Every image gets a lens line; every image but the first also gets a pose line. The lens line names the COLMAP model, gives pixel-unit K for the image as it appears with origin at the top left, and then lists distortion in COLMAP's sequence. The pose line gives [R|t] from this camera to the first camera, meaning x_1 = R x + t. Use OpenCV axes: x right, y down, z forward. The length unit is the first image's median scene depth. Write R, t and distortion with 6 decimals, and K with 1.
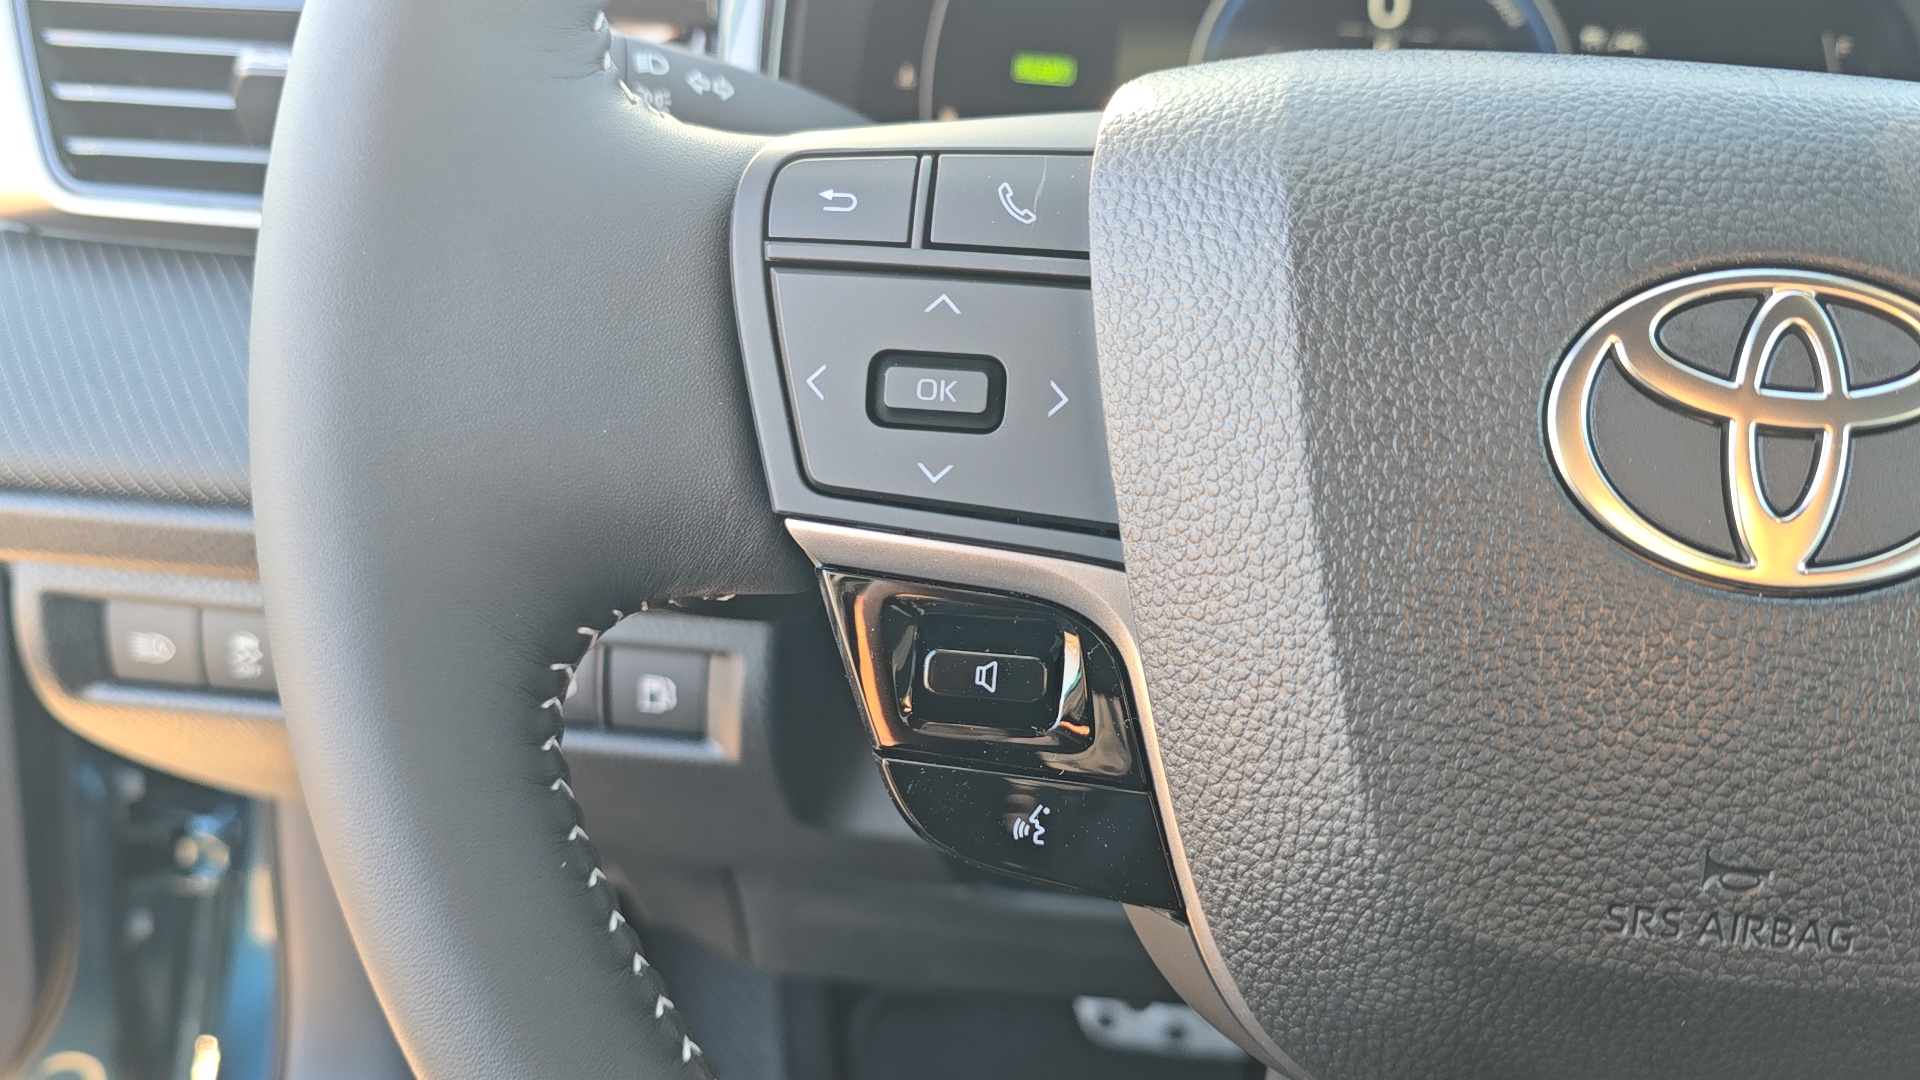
lens RADIAL K [[1652.8, 0, 970.4], [0, 1652.8, 591.4], [0, 0, 1]] dist [-0.003400, -0.077600]
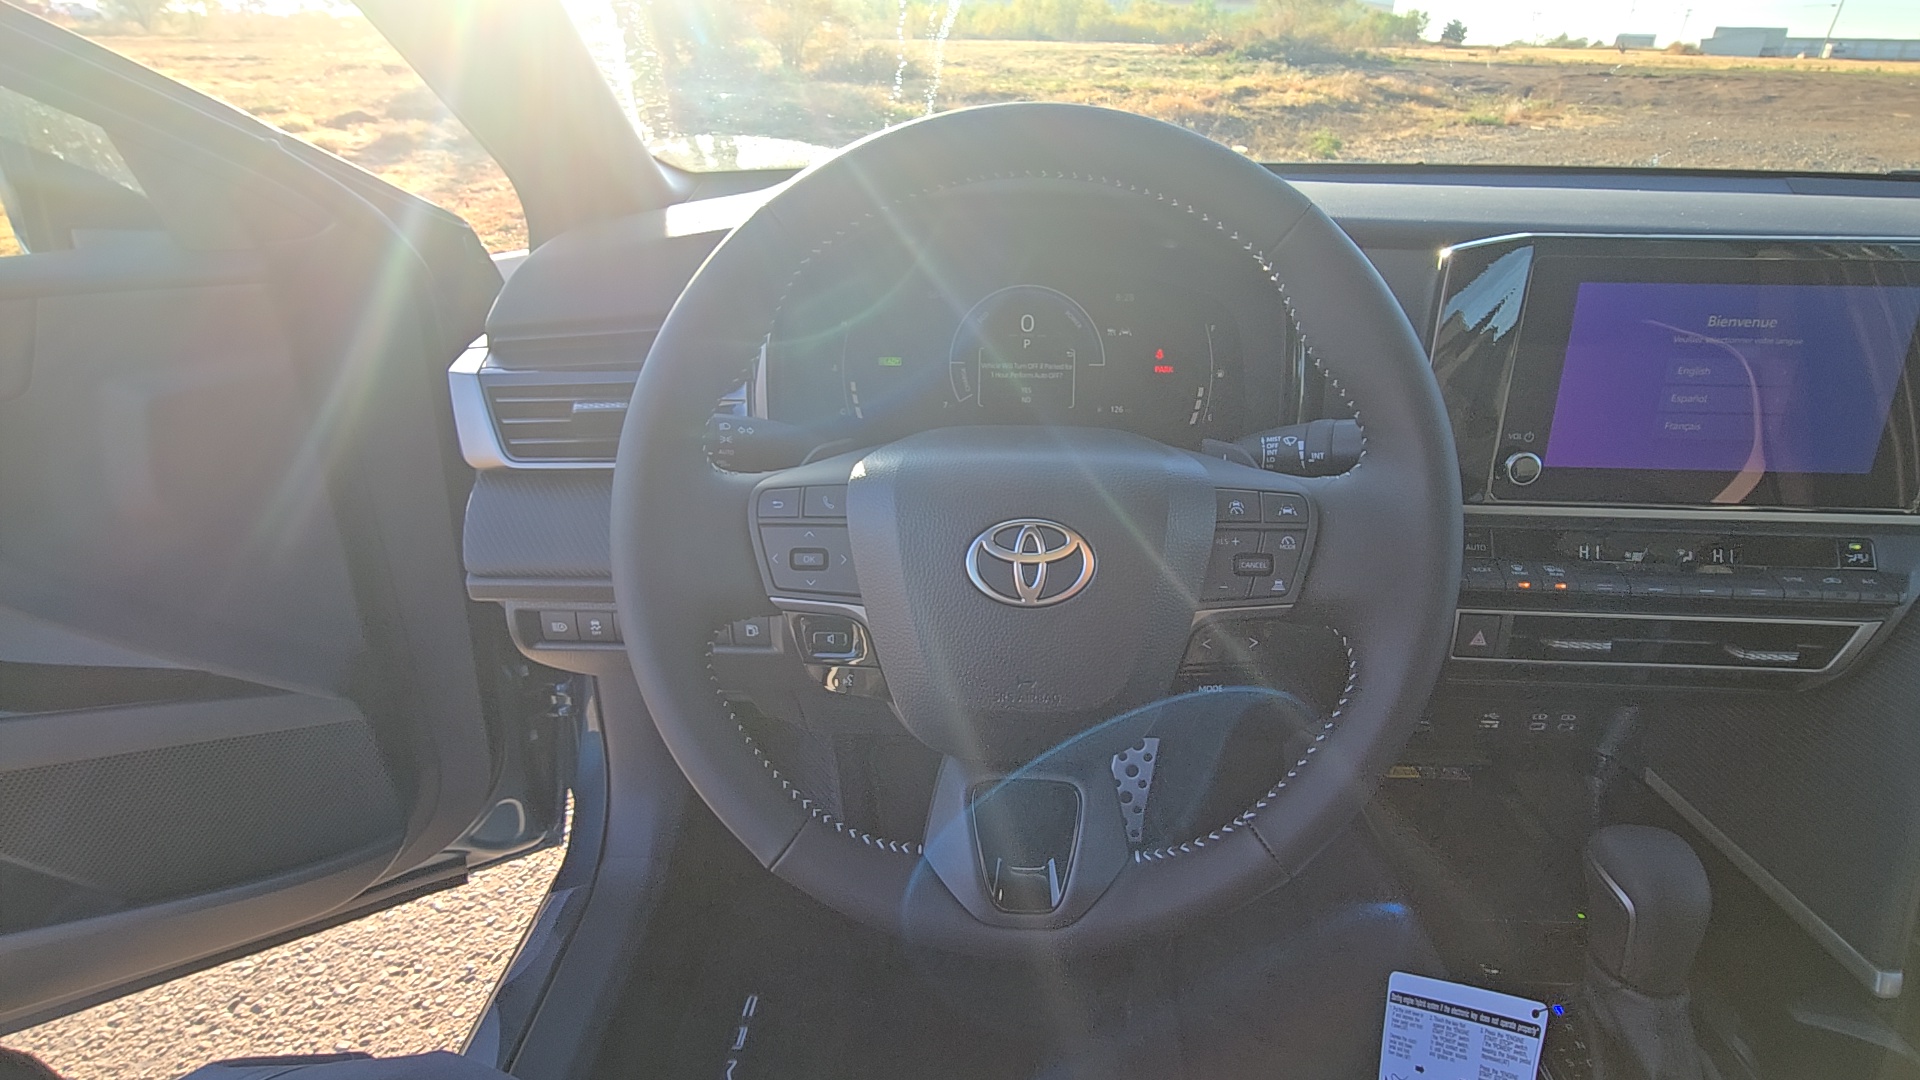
lens RADIAL K [[978.2, 0, 969.8], [0, 978.2, 543.4], [0, 0, 1]] dist [-0.000190, 0.000959]
pose [[0.997148, -0.075456, -0.001216, 0.323070], [0.075448, 0.996415, 0.038283, -0.208758], [-0.001677, -0.038266, 0.999266, -1.064645]]
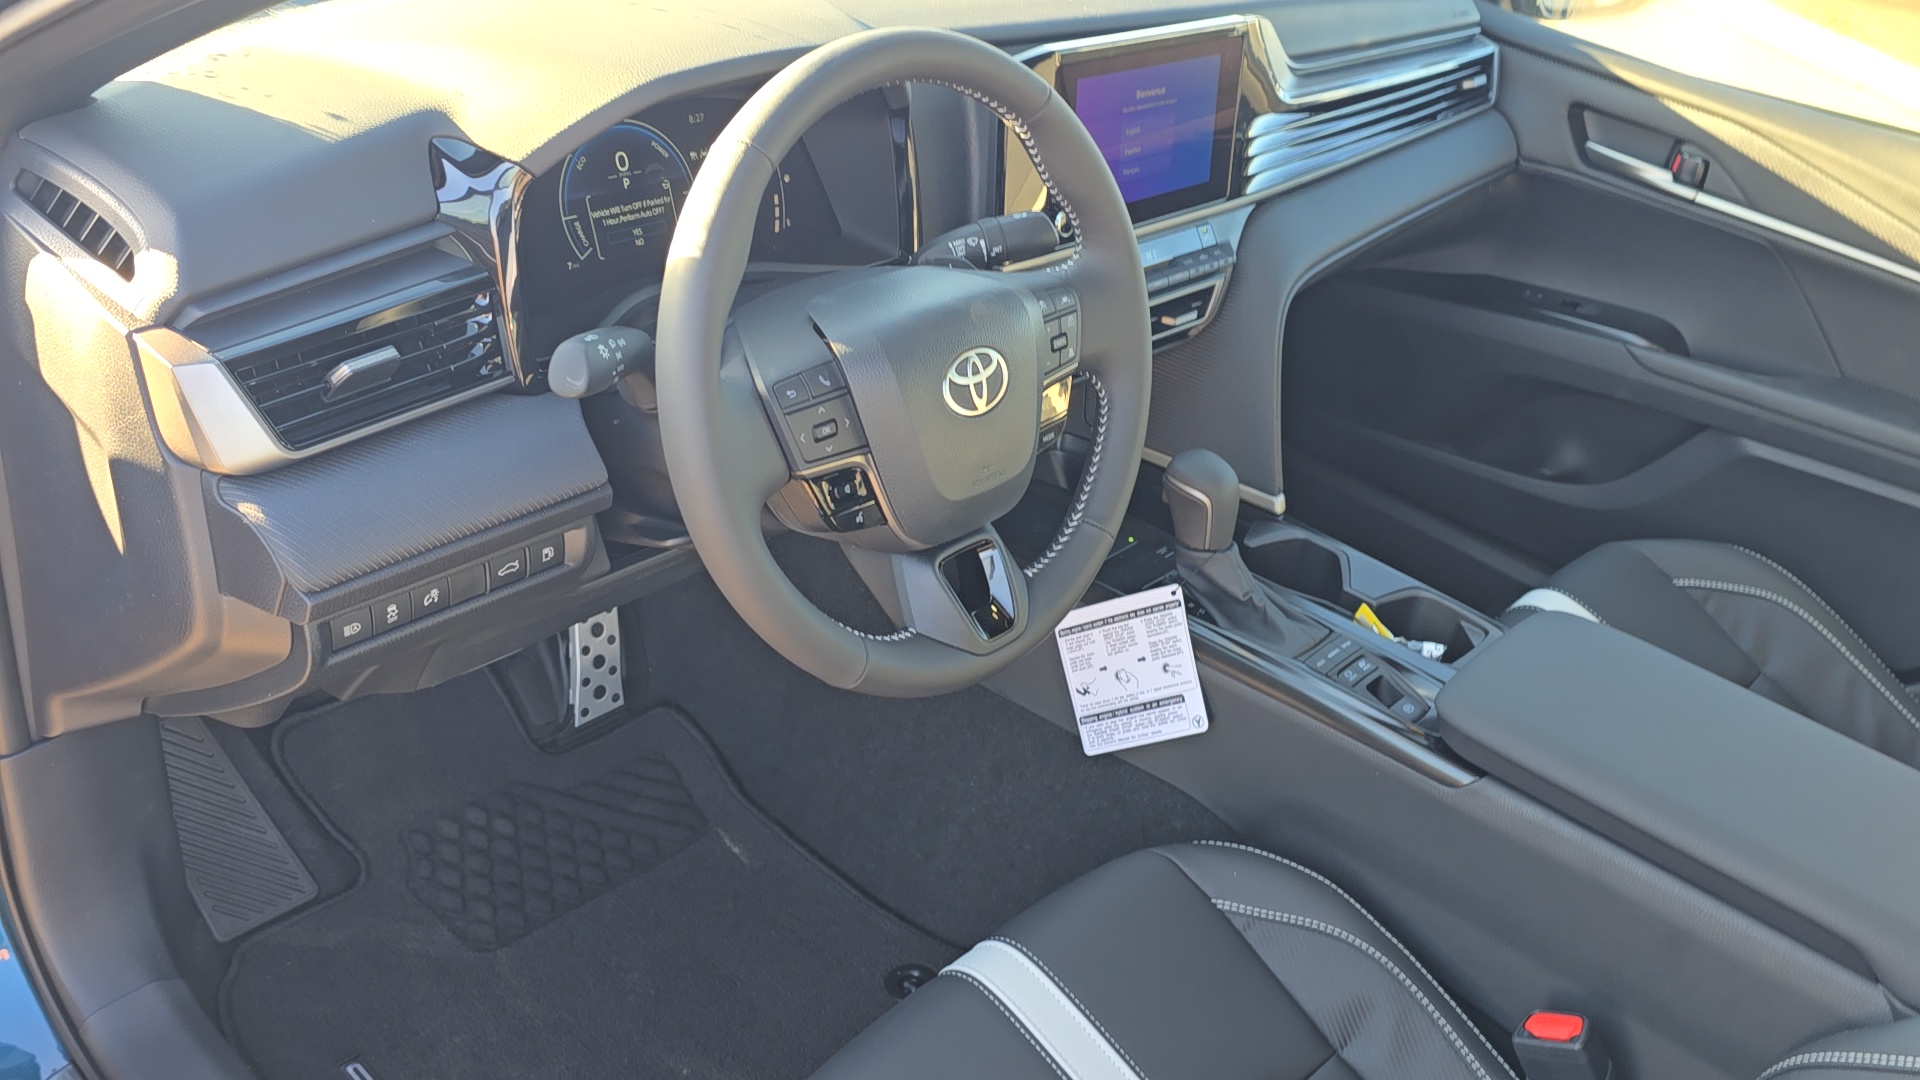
lens RADIAL K [[1609.2, 0, 969.2], [0, 1609.2, 537.0], [0, 0, 1]] dist [-0.005917, 0.005471]
pose [[0.620617, -0.403743, 0.672180, -2.659228], [0.238213, 0.913813, 0.328939, -1.134940], [-0.747053, -0.044023, 0.663305, -1.998814]]
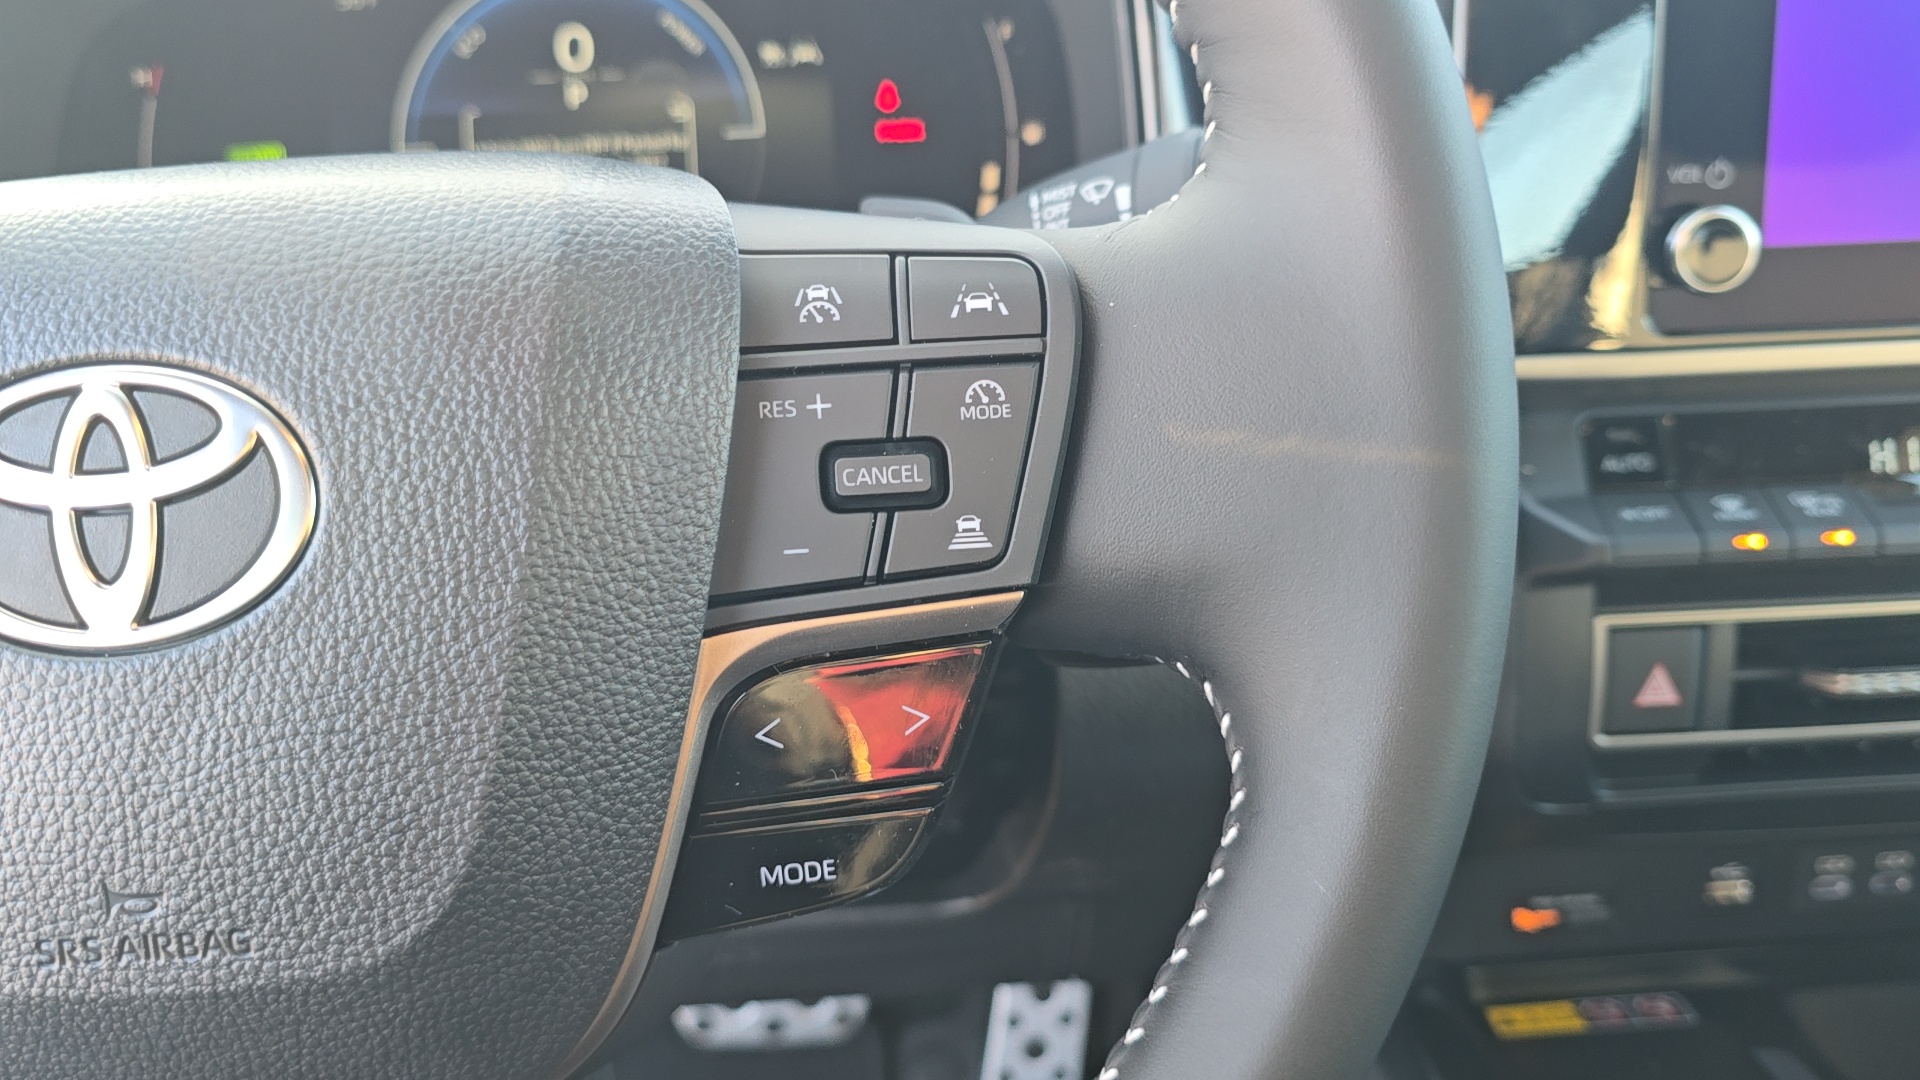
lens RADIAL K [[1652.8, 0, 970.4], [0, 1652.8, 591.4], [0, 0, 1]] dist [-0.003400, -0.077600]
pose [[0.987353, -0.149855, 0.051743, 0.891480], [0.149639, 0.988708, 0.008051, 0.033928], [-0.052365, -0.000206, 0.998628, -0.142232]]
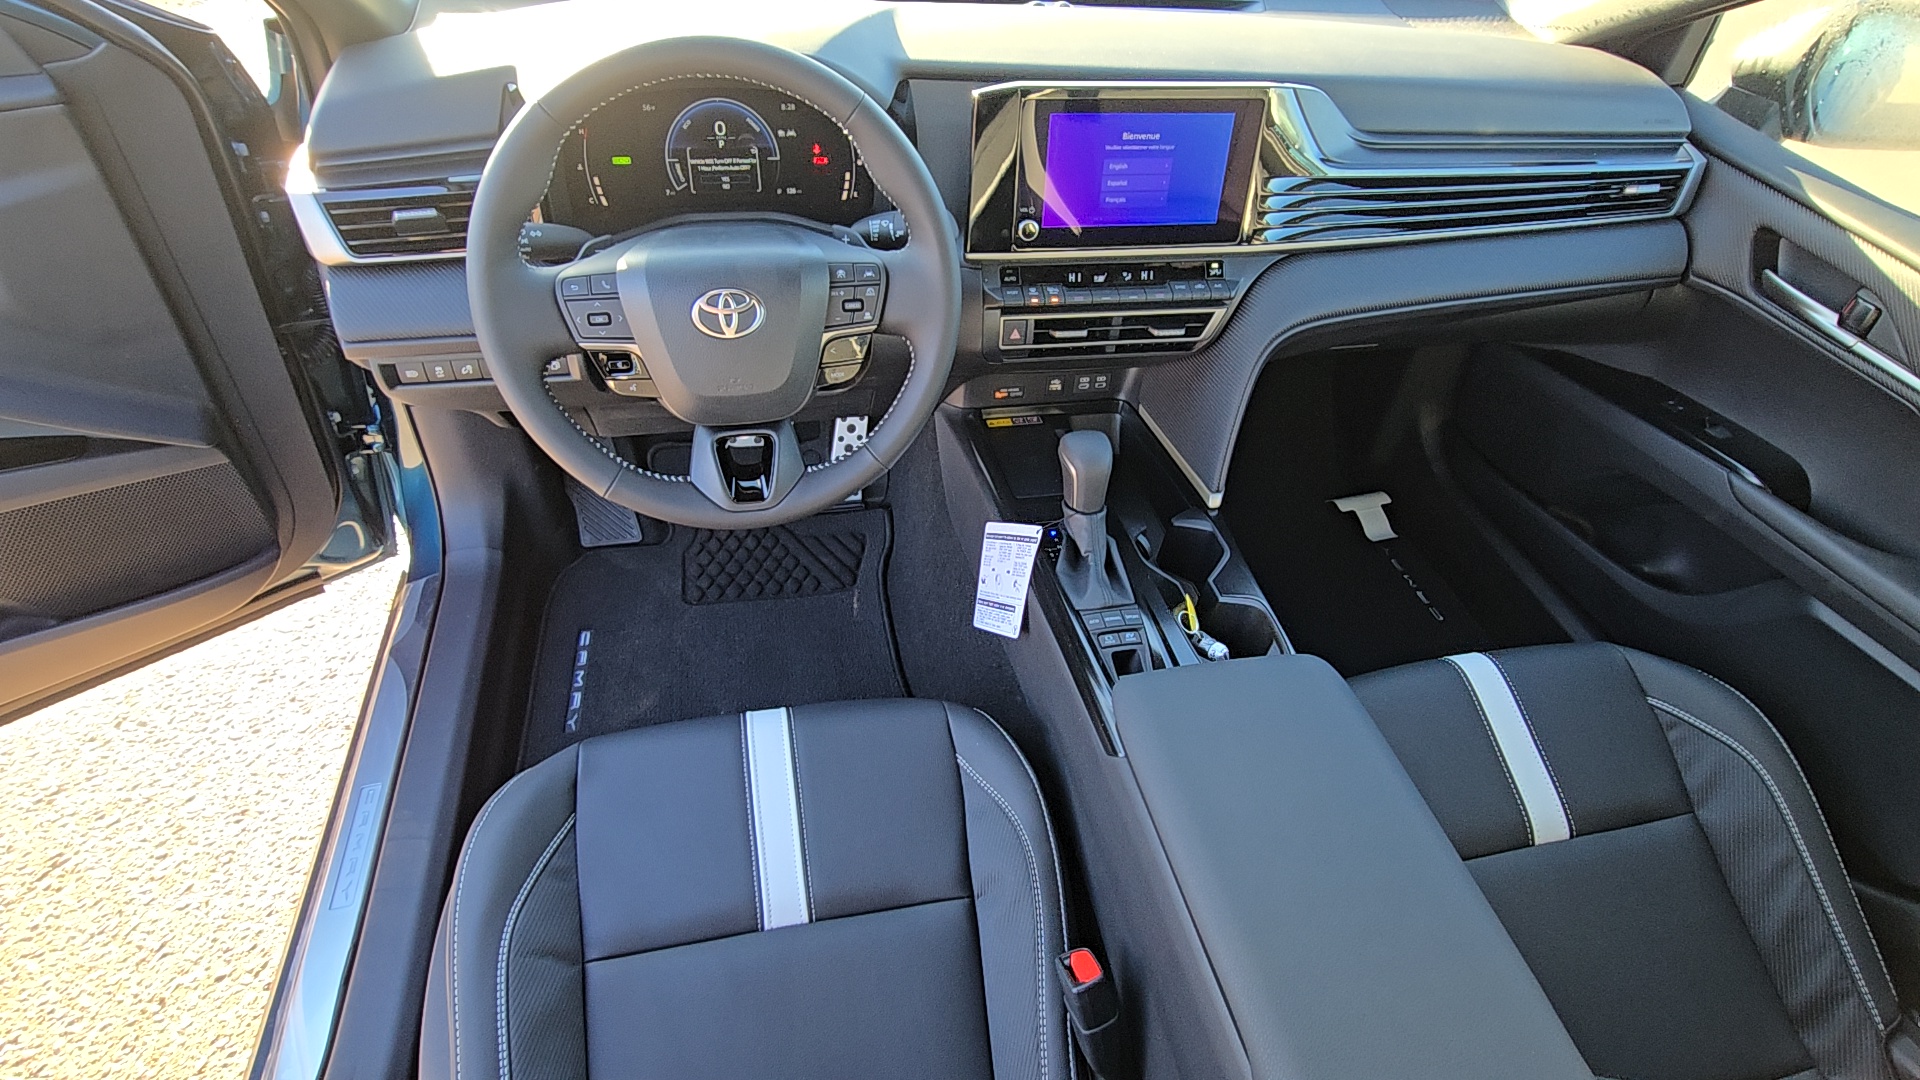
lens RADIAL K [[978.2, 0, 969.8], [0, 978.2, 543.4], [0, 0, 1]] dist [-0.000190, 0.000959]
pose [[0.962209, -0.192824, 0.192285, 0.437286], [0.118558, 0.932317, 0.341657, -0.419590], [-0.245150, -0.305949, 0.919944, -2.874571]]
